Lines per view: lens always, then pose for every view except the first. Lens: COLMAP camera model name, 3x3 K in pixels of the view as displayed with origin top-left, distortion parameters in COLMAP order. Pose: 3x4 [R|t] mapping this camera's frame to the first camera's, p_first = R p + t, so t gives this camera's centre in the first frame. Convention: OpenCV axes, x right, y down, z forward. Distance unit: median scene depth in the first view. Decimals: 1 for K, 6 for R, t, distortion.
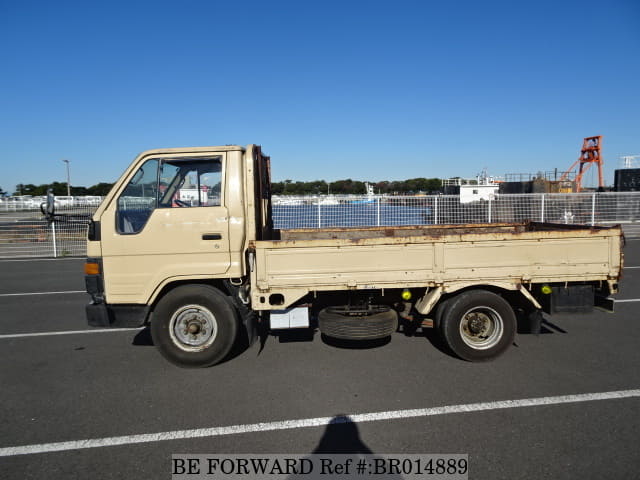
lens RADIAL K [[471.6, 0, 322.5], [0, 471.6, 245.5], [0, 0, 1]] dist [-0.023579, 0.019014]
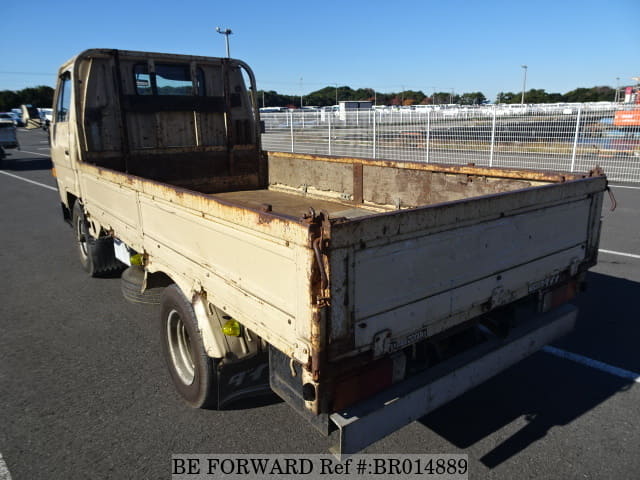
lens RADIAL K [[471.6, 0, 321.4], [0, 471.6, 239.6], [0, 0, 1]] dist [-0.023579, 0.019014]
pose [[0.553743, 0.216461, -0.804060, 0.084480], [-0.069746, 0.974285, 0.214254, -0.008718], [0.829761, -0.062561, 0.554601, 0.079450]]
